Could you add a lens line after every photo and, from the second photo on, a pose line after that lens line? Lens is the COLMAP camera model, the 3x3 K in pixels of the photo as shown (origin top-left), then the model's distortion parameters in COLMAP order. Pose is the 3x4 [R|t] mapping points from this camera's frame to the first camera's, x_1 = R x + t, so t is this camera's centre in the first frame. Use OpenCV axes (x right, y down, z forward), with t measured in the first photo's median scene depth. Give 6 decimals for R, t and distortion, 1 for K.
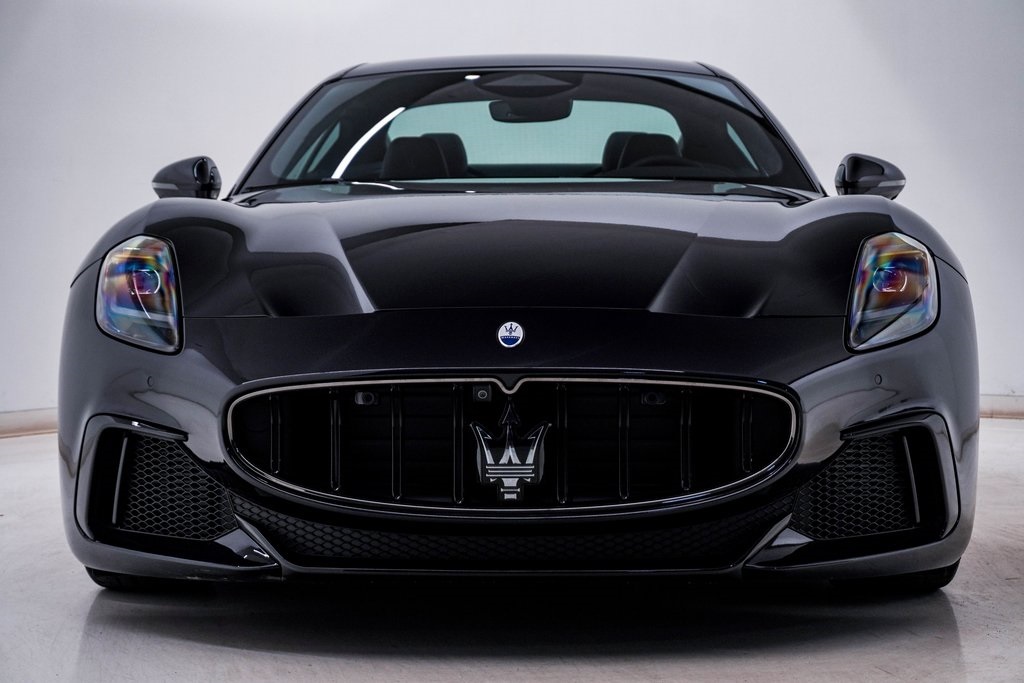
lens RADIAL K [[2178.7, 0, 513.4], [0, 2178.7, 343.9], [0, 0, 1]] dist [0.005433, 0.000000]
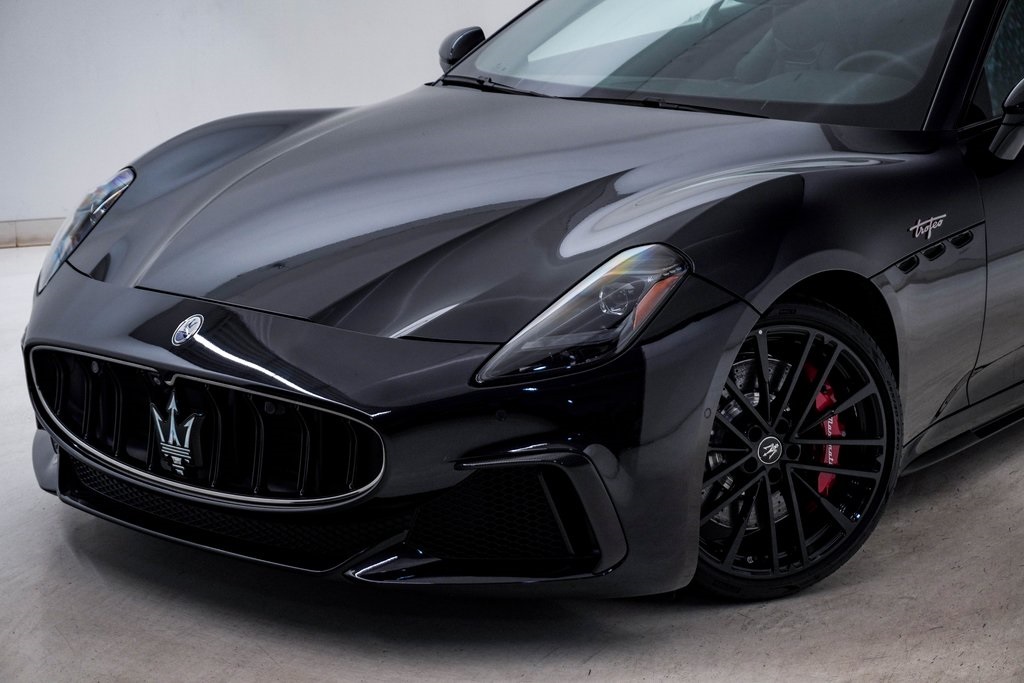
lens RADIAL K [[2178.7, 0, 506.6], [0, 2178.7, 345.9], [0, 0, 1]] dist [0.005433, 0.000000]
pose [[0.782946, 0.152029, -0.603227, 0.801649], [-0.022618, 0.975994, 0.216620, -0.241560], [0.621678, -0.155958, 0.767589, 0.251588]]
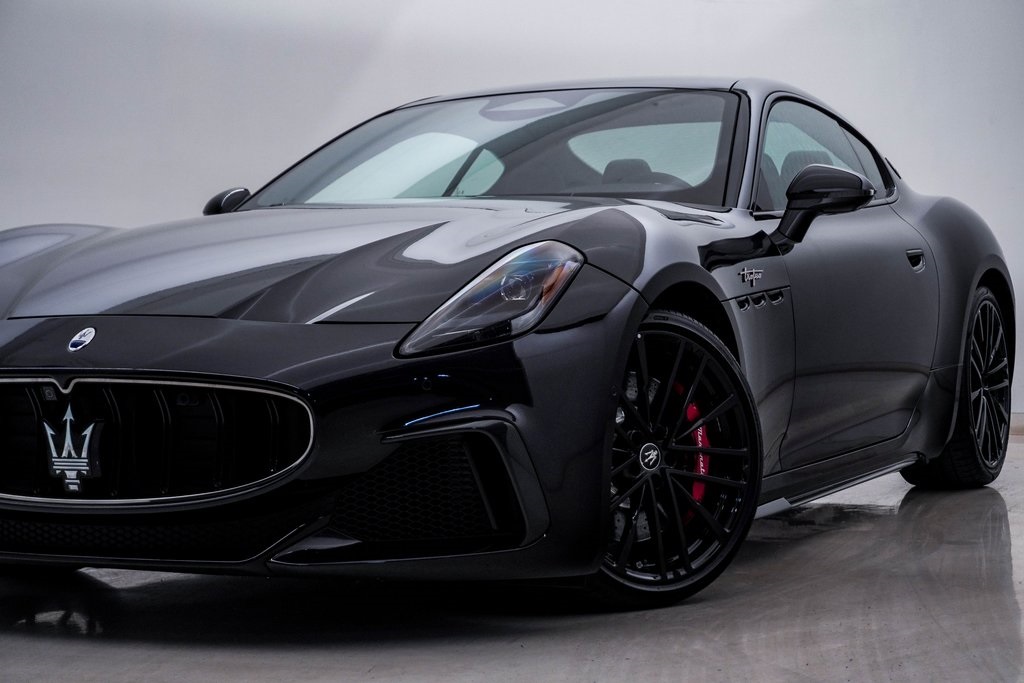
lens RADIAL K [[2178.7, 0, 510.7], [0, 2178.7, 339.6], [0, 0, 1]] dist [0.005433, 0.000000]
pose [[0.904775, 0.001989, -0.425884, 0.660615], [-0.004186, 0.999982, -0.004224, -0.000049], [0.425868, 0.005604, 0.904768, 0.108463]]
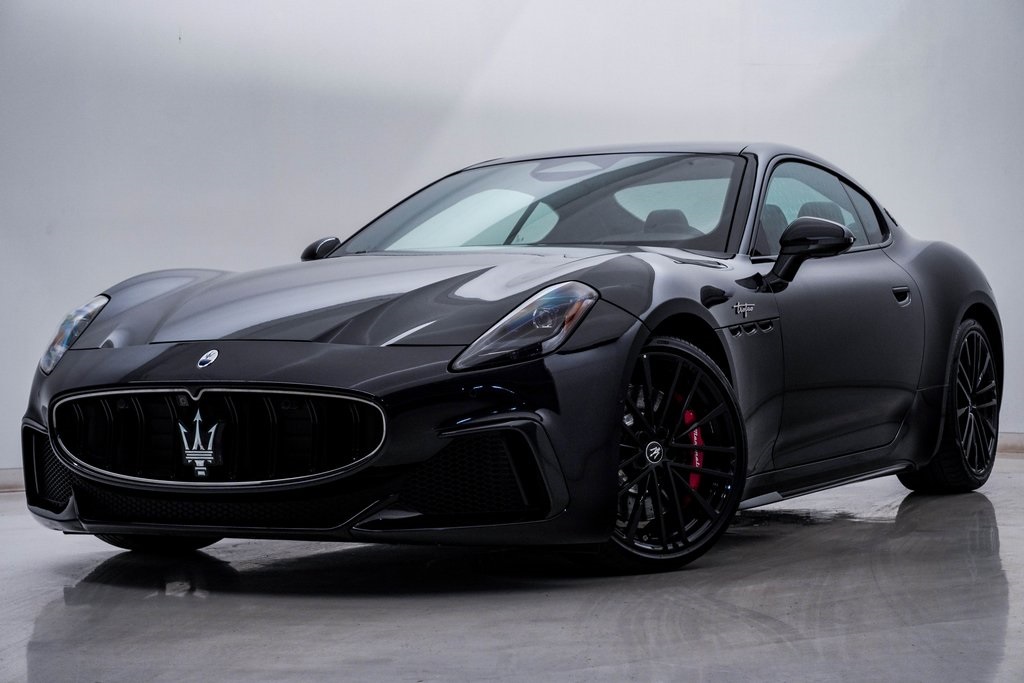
lens RADIAL K [[2178.7, 0, 520.2], [0, 2178.7, 339.3], [0, 0, 1]] dist [0.005433, 0.000000]
pose [[0.887267, -0.007554, -0.461194, 0.831858], [-0.002864, 0.999756, -0.021886, 0.013805], [0.461247, 0.020740, 0.887029, -0.154371]]
